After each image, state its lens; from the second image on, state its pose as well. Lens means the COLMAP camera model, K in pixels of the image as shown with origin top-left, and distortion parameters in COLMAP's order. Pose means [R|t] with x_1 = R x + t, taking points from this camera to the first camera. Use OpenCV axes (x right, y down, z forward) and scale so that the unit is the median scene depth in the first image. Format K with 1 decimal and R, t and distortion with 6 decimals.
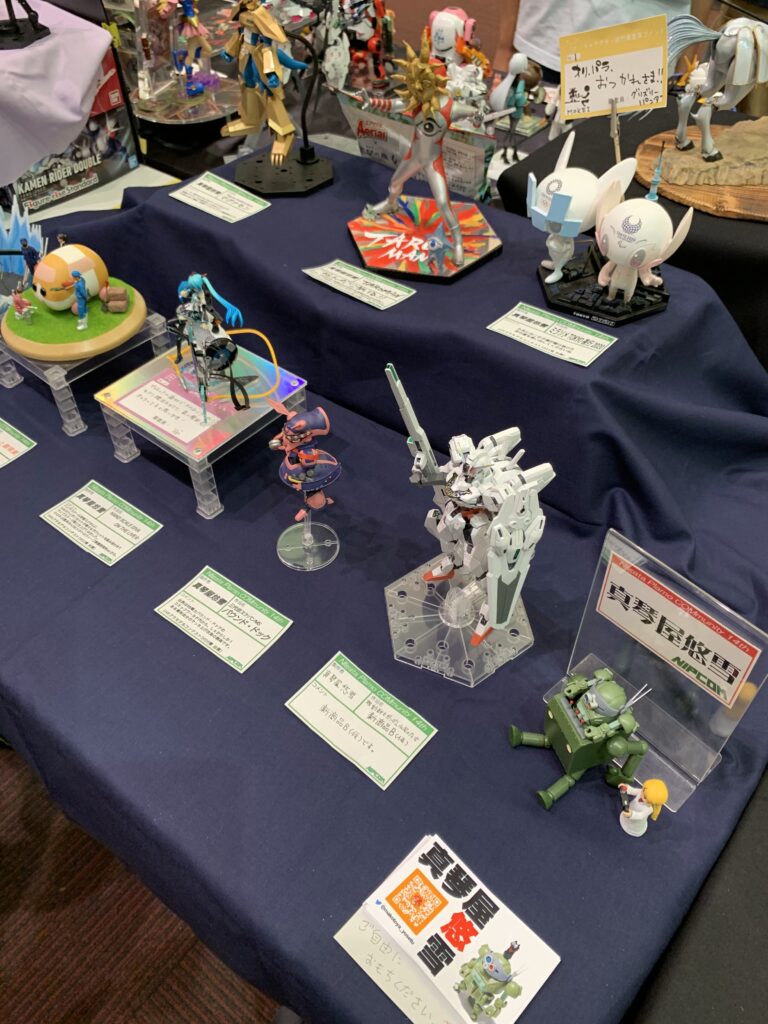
lens RADIAL K [[791.8, 0, 385.5], [0, 791.8, 514.2], [0, 0, 1]] dist [-0.011204, 0.000060]
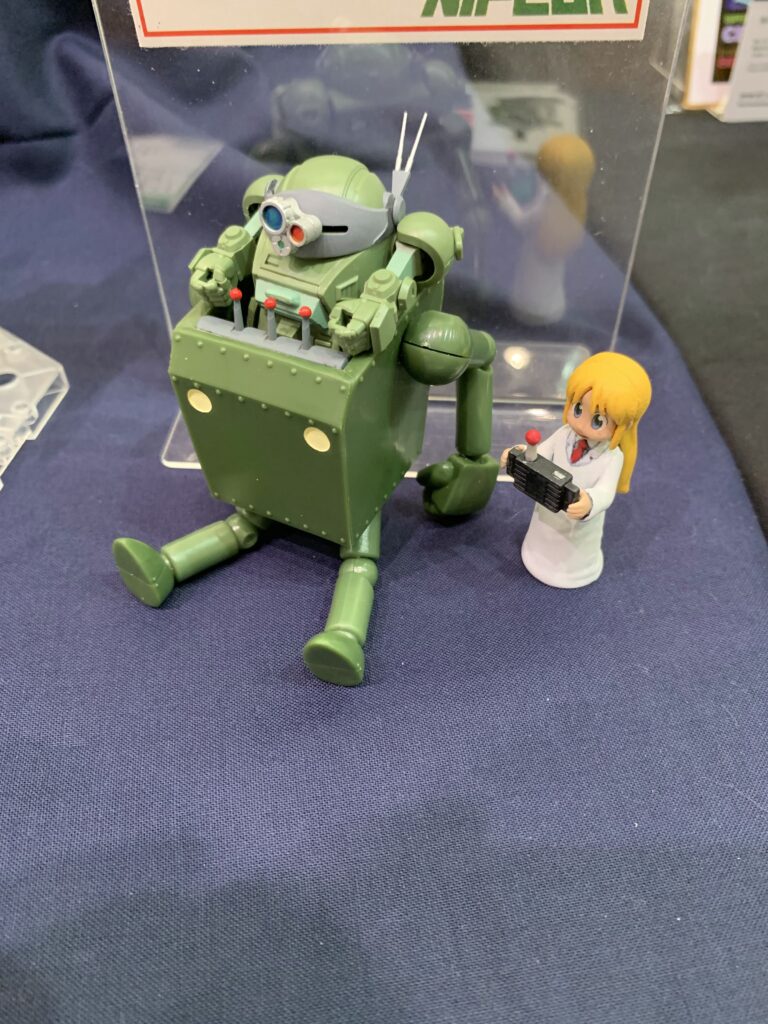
lens RADIAL K [[791.8, 0, 384.3], [0, 791.8, 513.2], [0, 0, 1]] dist [-0.011204, 0.000060]
pose [[0.714465, -0.495551, 0.493932, 0.095983], [0.508213, 0.852768, 0.120443, 0.291201], [-0.480895, 0.164971, 0.861118, 0.736859]]
